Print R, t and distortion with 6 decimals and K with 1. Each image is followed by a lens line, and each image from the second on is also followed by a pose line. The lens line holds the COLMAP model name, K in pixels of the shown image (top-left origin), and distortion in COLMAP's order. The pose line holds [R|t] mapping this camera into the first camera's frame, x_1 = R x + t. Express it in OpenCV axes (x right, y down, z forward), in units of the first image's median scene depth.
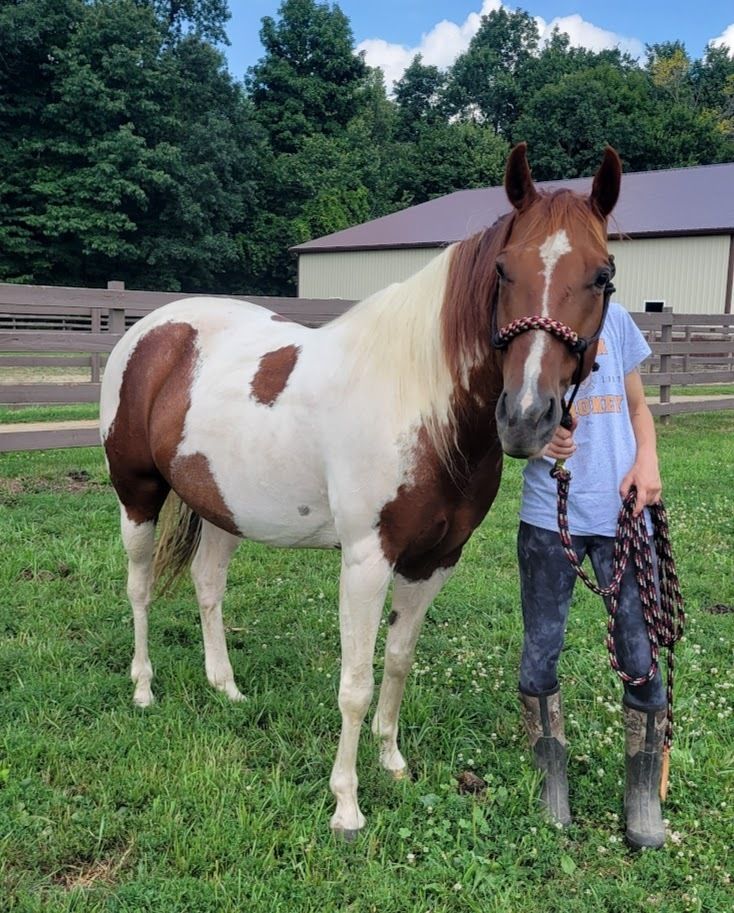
lens RADIAL K [[723.6, 0, 367.0], [0, 723.6, 456.5], [0, 0, 1]] dist [-0.009192, -0.012036]
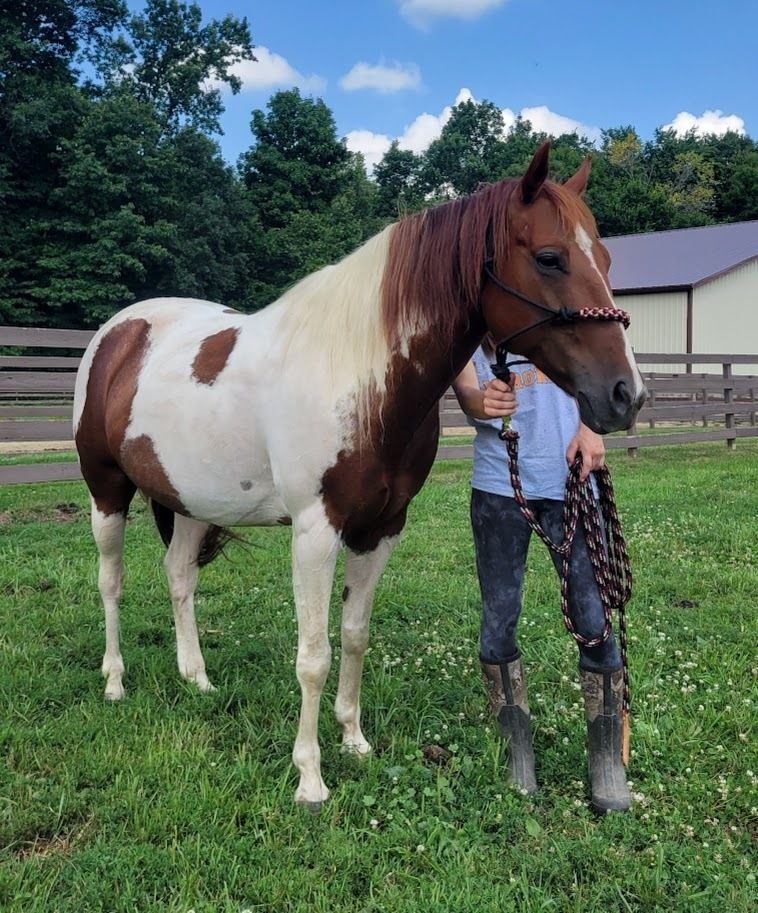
lens RADIAL K [[700.0, 0, 379.0], [0, 700.0, 456.5], [0, 0, 1]] dist [-0.010079, -0.011319]
pose [[0.999580, -0.022202, 0.018642, 0.043080], [0.024195, 0.993119, -0.114579, 0.116636], [-0.015969, 0.114982, 0.993239, -0.008156]]
